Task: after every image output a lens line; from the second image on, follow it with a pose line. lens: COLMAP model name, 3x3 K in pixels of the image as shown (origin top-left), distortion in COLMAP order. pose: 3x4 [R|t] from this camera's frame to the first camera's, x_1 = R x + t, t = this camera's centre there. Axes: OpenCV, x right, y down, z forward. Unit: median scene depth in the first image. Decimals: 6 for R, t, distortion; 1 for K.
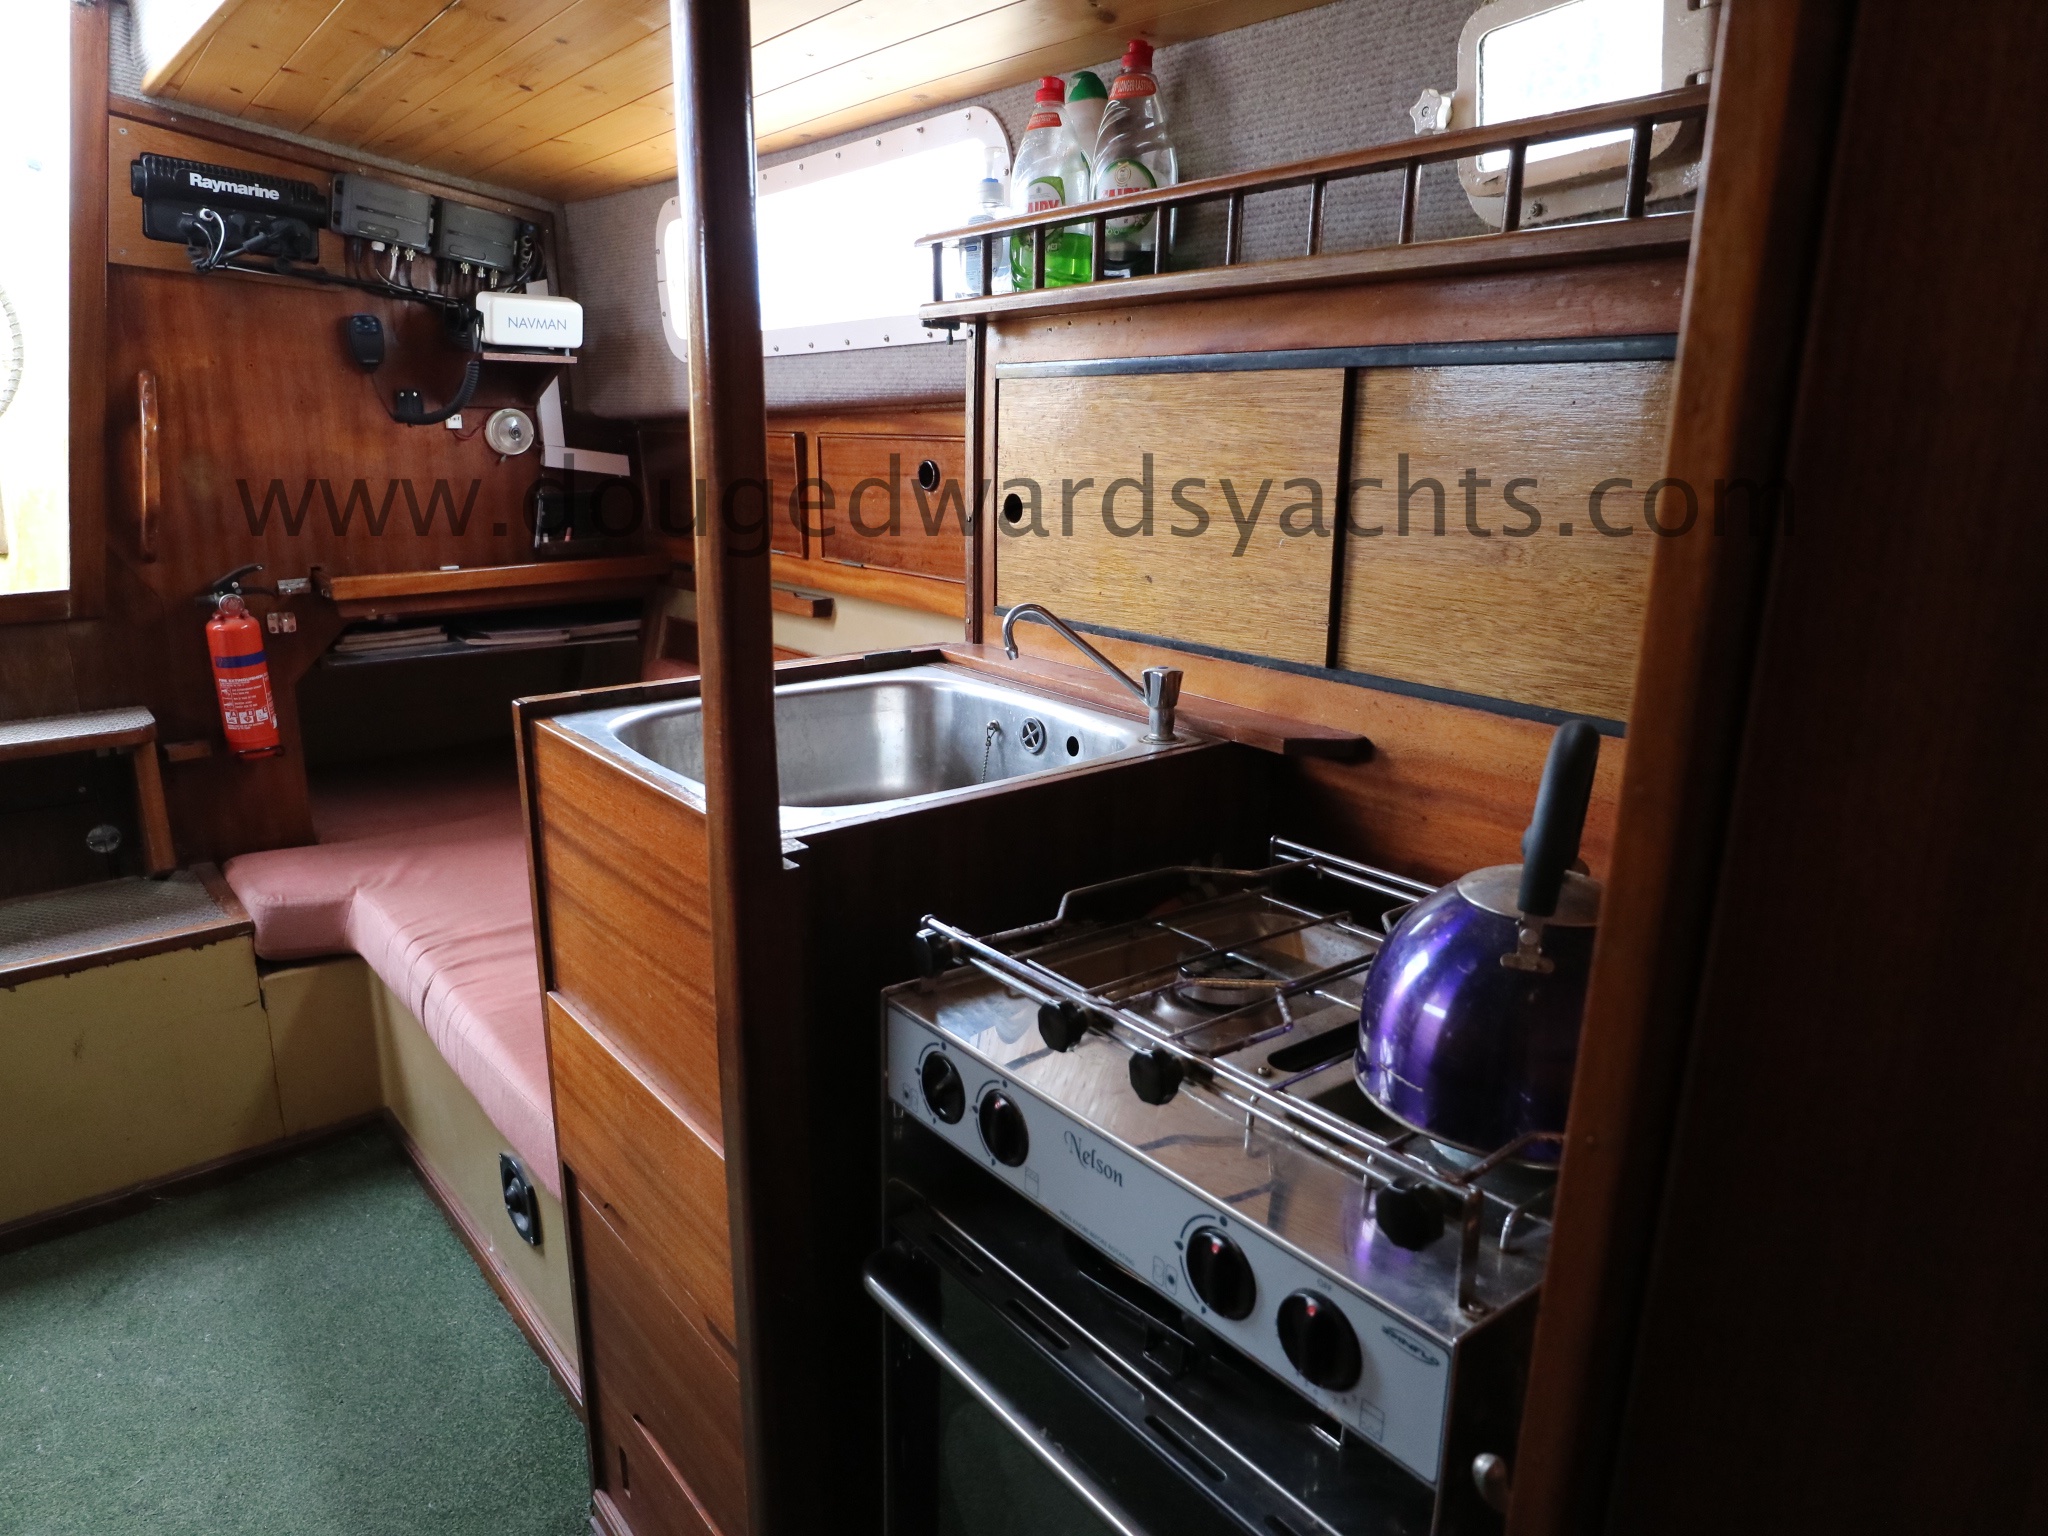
lens RADIAL K [[1303.3, 0, 1024.0], [0, 1303.3, 768.0], [0, 0, 1]] dist [-0.037536, 0.017215]
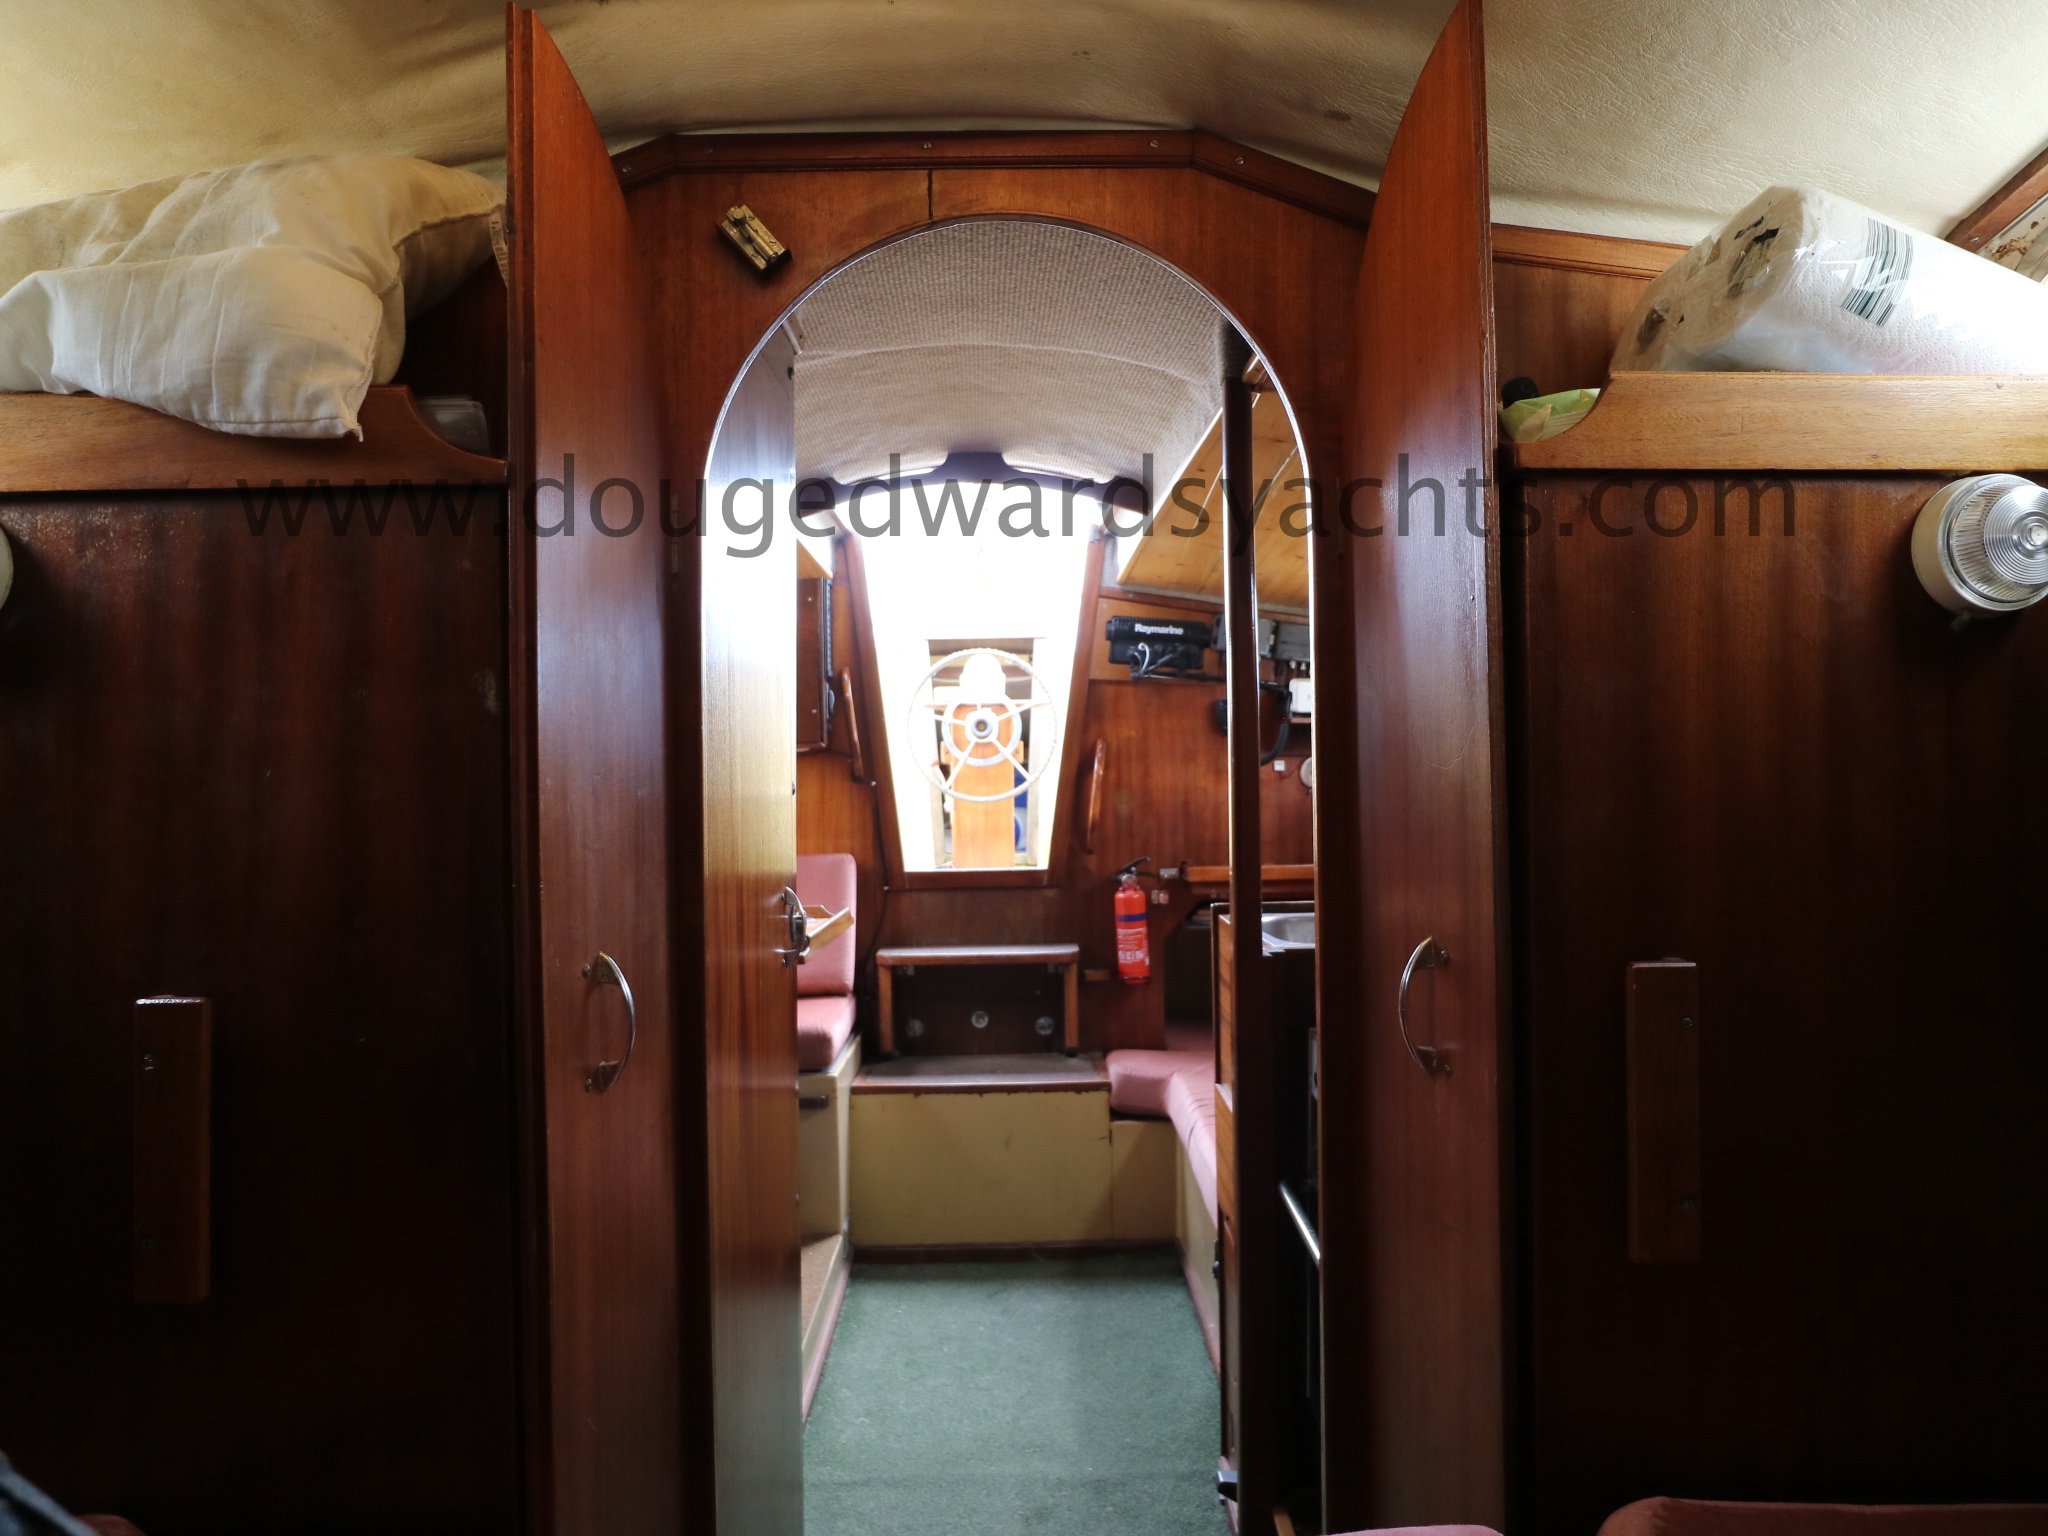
lens RADIAL K [[1306.6, 0, 1024.0], [0, 1306.6, 768.0], [0, 0, 1]] dist [-0.050708, 0.029113]
pose [[0.764854, -0.036297, -0.643181, 0.307789], [-0.142284, 0.964236, -0.223615, 0.112028], [0.628295, 0.262547, 0.732335, -0.274824]]
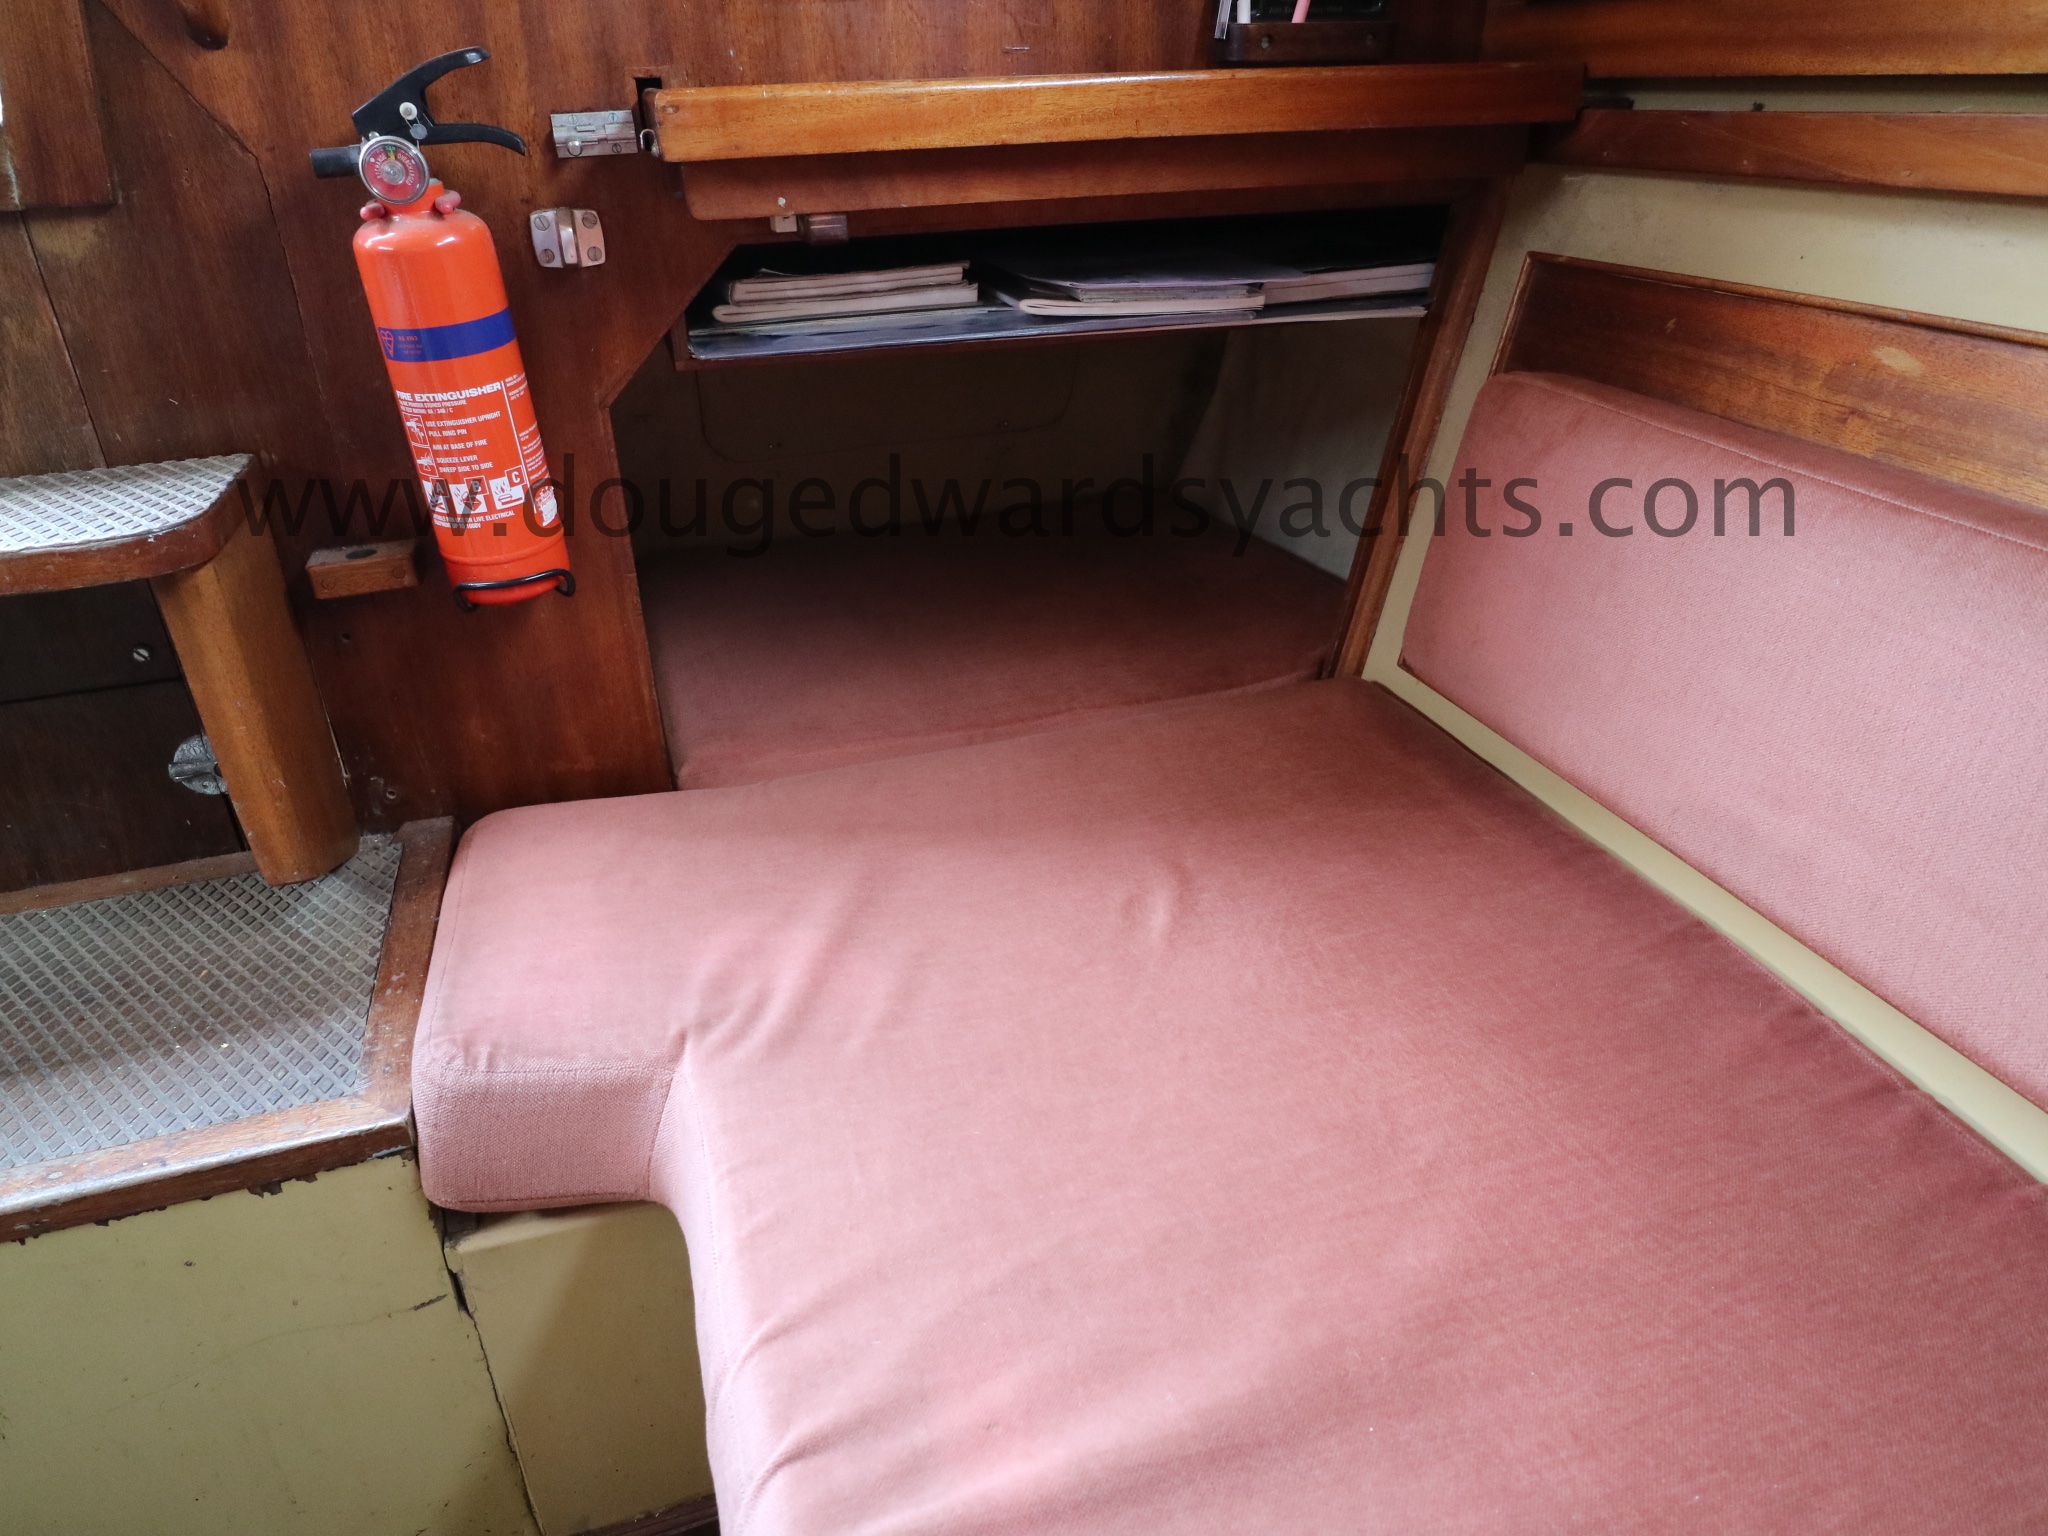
lens RADIAL K [[1306.6, 0, 1024.0], [0, 1306.6, 768.0], [0, 0, 1]] dist [-0.050708, 0.029113]
pose [[0.923682, 0.146957, -0.353858, -0.312928], [-0.064133, 0.969793, 0.235348, -0.063002], [0.377755, -0.194692, 0.905205, 0.714851]]
